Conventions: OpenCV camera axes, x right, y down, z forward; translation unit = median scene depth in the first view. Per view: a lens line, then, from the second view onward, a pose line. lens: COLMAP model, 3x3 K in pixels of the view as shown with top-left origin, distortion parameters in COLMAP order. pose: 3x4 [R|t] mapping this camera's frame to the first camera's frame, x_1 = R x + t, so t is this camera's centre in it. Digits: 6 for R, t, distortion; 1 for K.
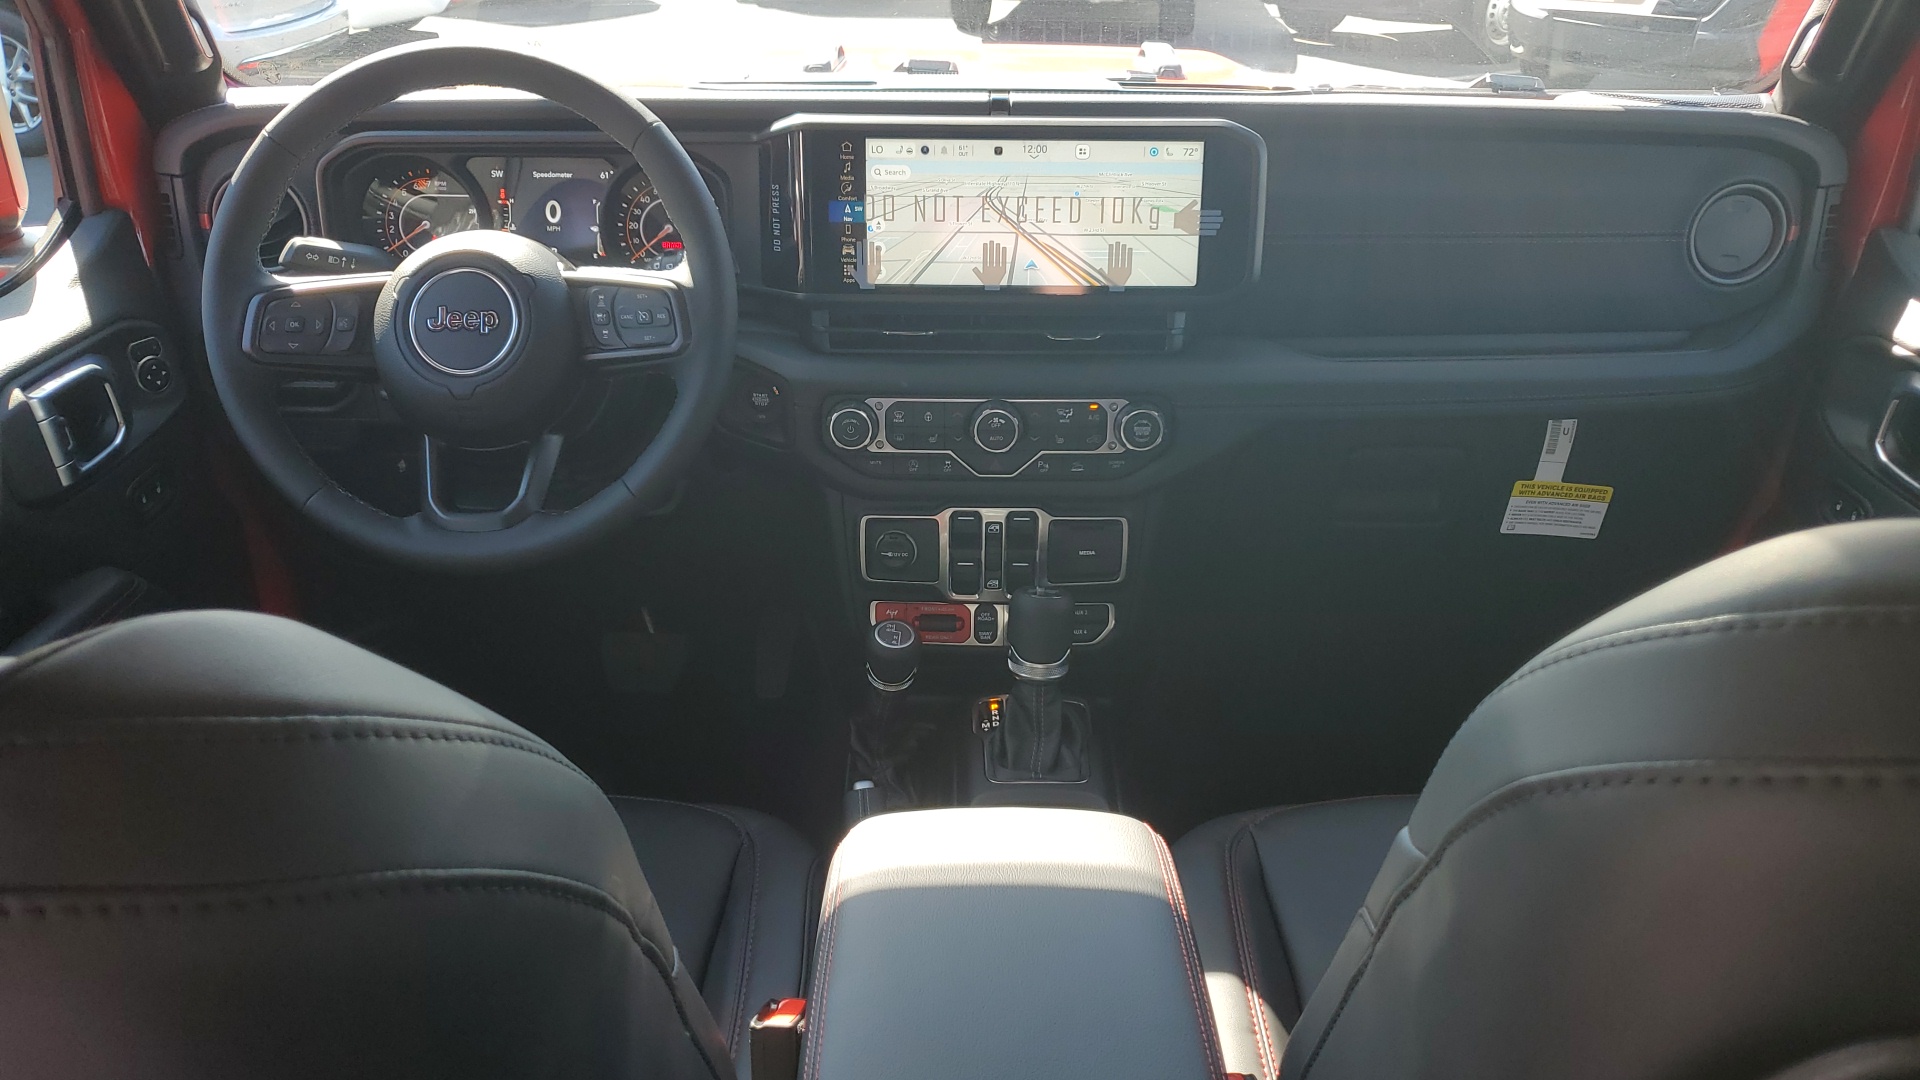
lens RADIAL K [[1514.6, 0, 955.3], [0, 1514.6, 597.0], [0, 0, 1]] dist [0.072426, -0.089056]
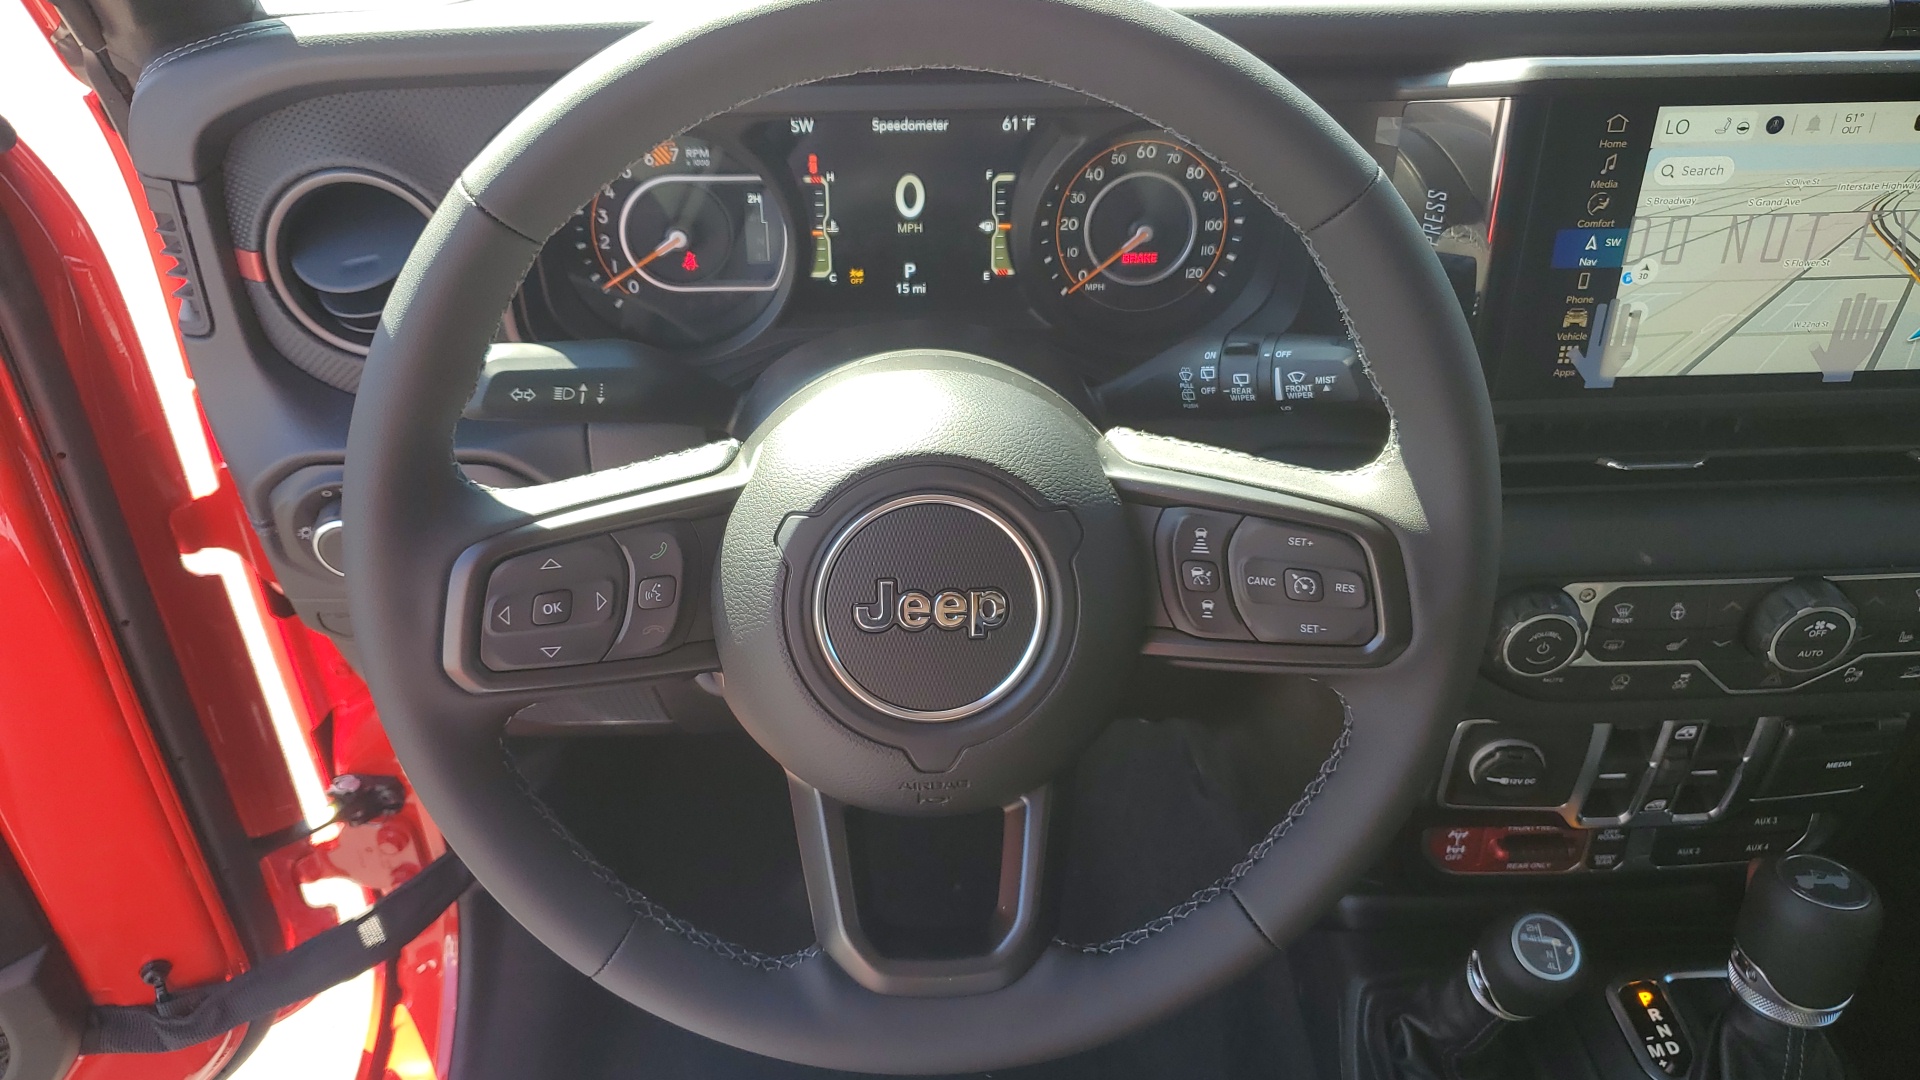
lens RADIAL K [[1514.6, 0, 930.9], [0, 1514.6, 532.0], [0, 0, 1]] dist [0.072426, -0.089056]
pose [[0.997529, -0.043296, 0.055321, -0.314246], [0.028688, 0.969905, 0.241788, -0.288536], [-0.064125, -0.239603, 0.968751, 0.504596]]
